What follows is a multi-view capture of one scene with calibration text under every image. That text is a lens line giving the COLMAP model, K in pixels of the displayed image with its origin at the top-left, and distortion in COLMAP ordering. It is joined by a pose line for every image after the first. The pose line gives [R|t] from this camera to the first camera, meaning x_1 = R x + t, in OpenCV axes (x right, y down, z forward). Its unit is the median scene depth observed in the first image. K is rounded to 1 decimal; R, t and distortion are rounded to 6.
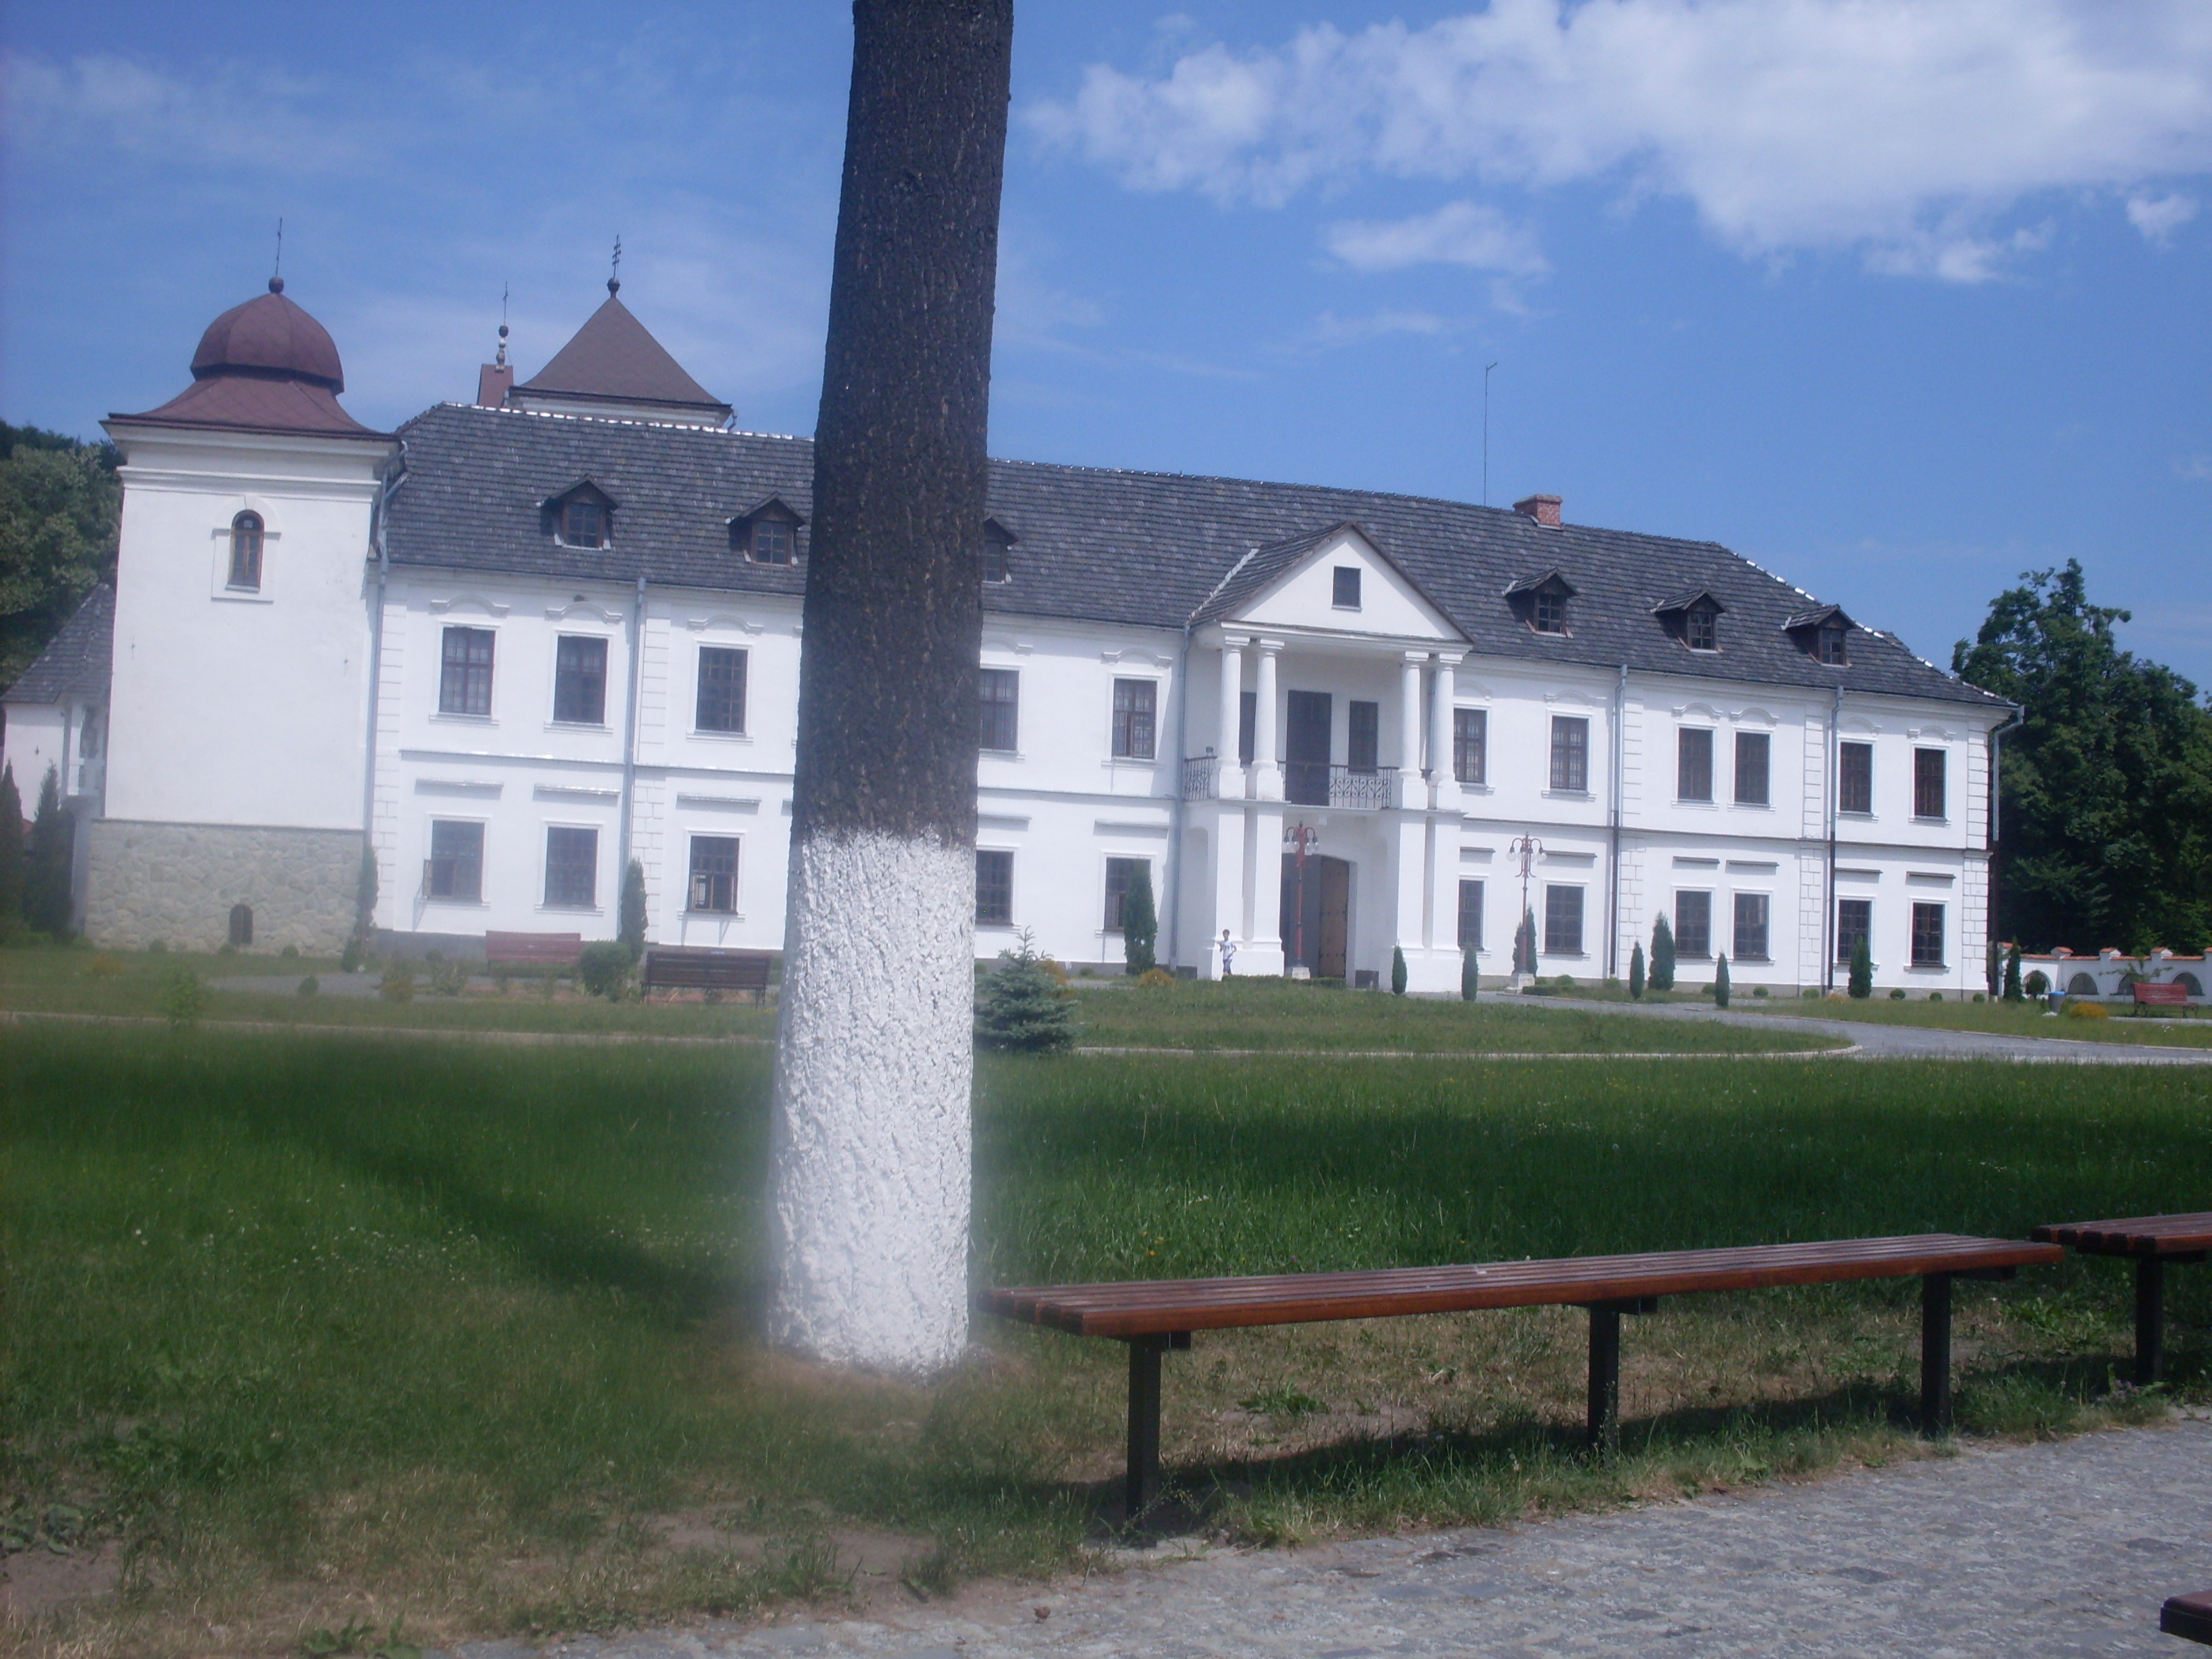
lens RADIAL K [[2477.6, 0, 1106.0], [0, 2477.6, 829.5], [0, 0, 1]] dist [-0.096778, 0.023817]
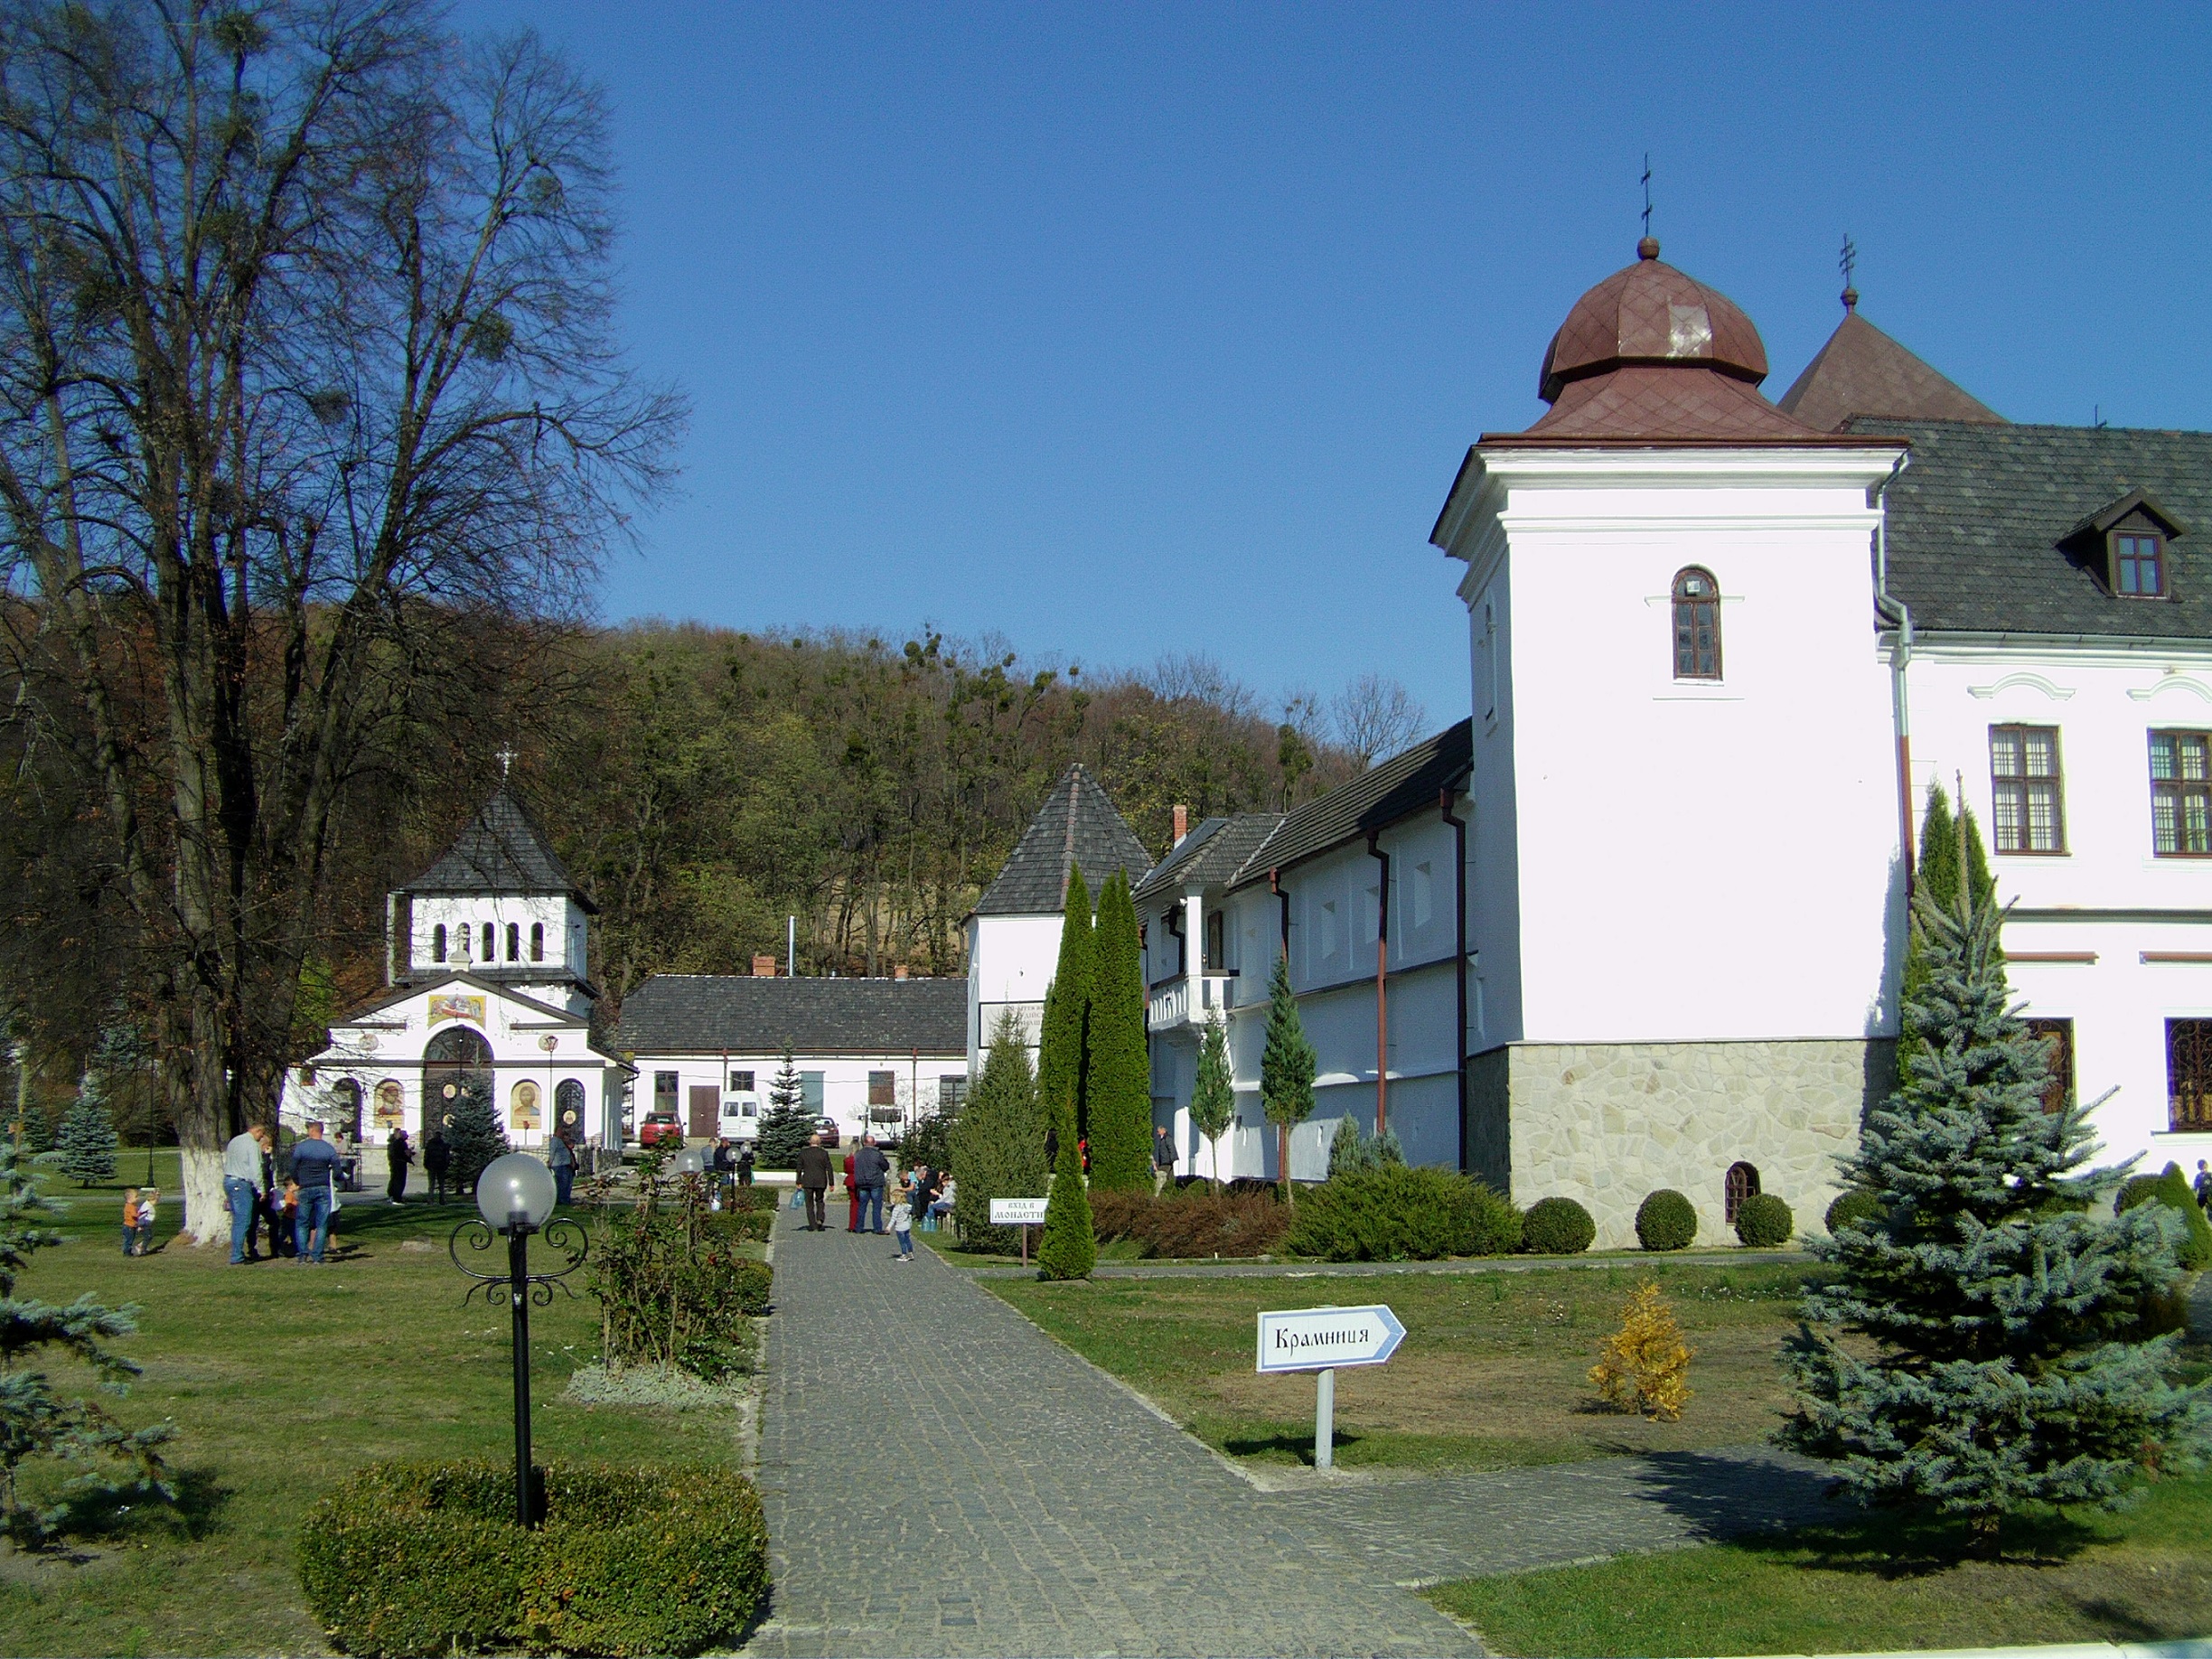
lens RADIAL K [[2477.6, 0, 1106.0], [0, 2477.6, 829.5], [0, 0, 1]] dist [-0.096778, 0.023817]
pose [[0.982225, -0.062543, -0.176979, -0.351345], [0.046416, 0.994504, -0.093843, -0.003315], [0.181875, 0.083960, 0.979731, 0.289222]]
